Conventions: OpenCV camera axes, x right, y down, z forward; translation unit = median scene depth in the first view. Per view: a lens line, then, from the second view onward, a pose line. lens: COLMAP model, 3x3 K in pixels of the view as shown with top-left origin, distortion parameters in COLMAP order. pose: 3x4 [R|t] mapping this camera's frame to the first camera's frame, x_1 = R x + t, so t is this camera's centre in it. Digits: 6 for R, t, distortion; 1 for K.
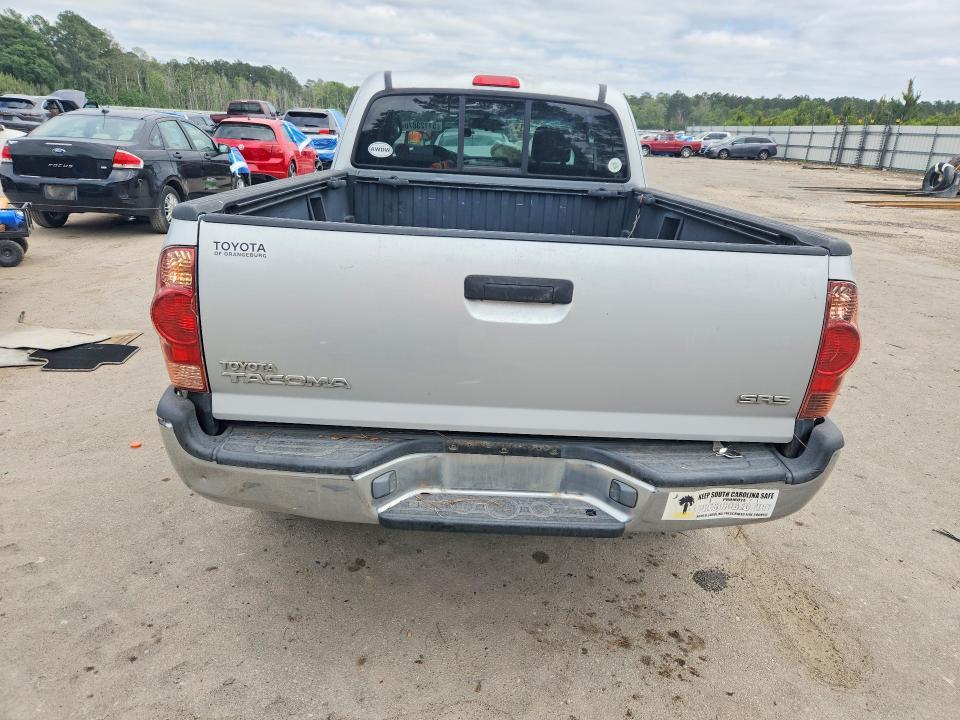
lens RADIAL K [[653.2, 0, 484.3], [0, 653.2, 363.3], [0, 0, 1]] dist [0.058515, -0.042602]
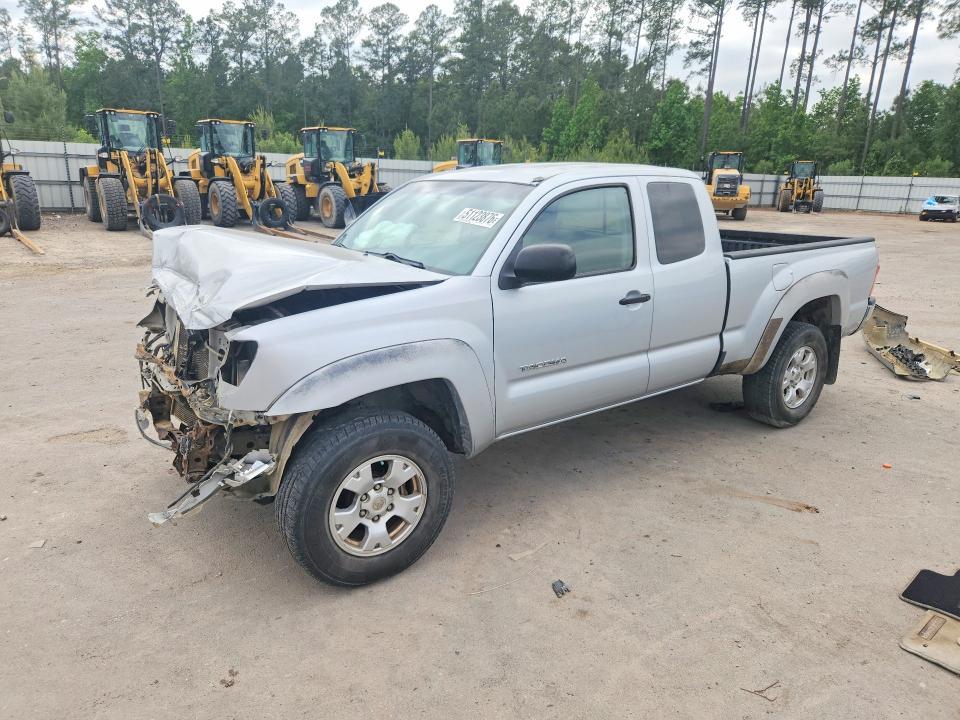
lens RADIAL K [[653.2, 0, 481.1], [0, 653.2, 358.5], [0, 0, 1]] dist [0.058515, -0.042602]
pose [[-0.583630, -0.278160, 0.762891, -0.083126], [0.221522, 0.849323, 0.479144, -0.071927], [-0.781220, 0.448640, -0.434072, 0.174710]]
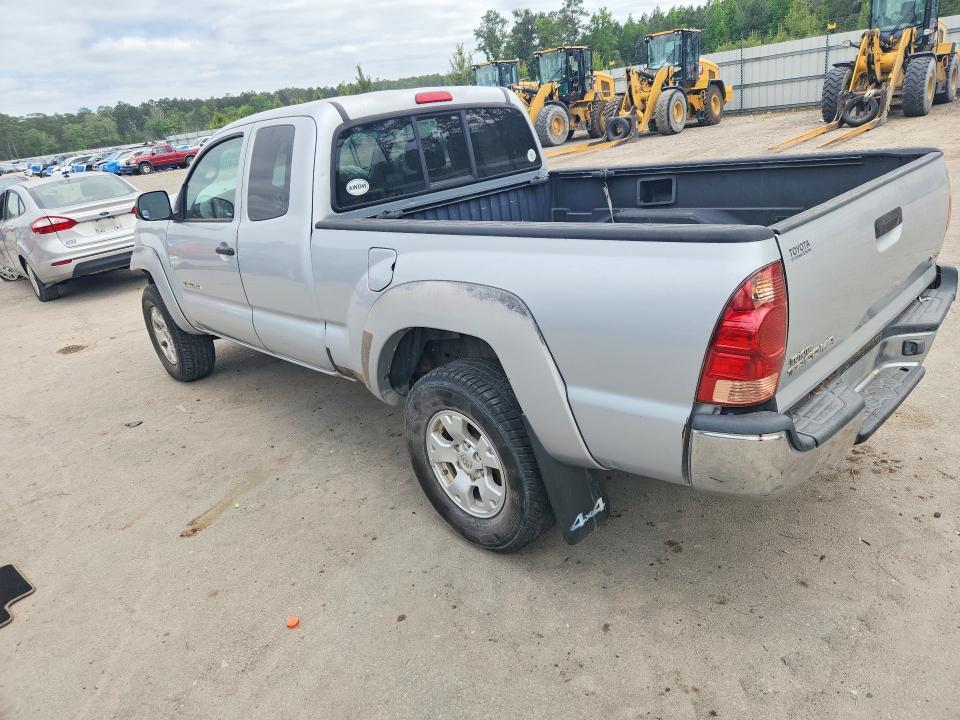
lens RADIAL K [[653.2, 0, 493.0], [0, 653.2, 345.7], [0, 0, 1]] dist [0.058515, -0.042602]
pose [[0.711576, -0.362871, 0.601651, -0.058413], [0.376350, 0.919956, 0.109736, -0.013646], [-0.593312, 0.148346, 0.791185, 0.018221]]
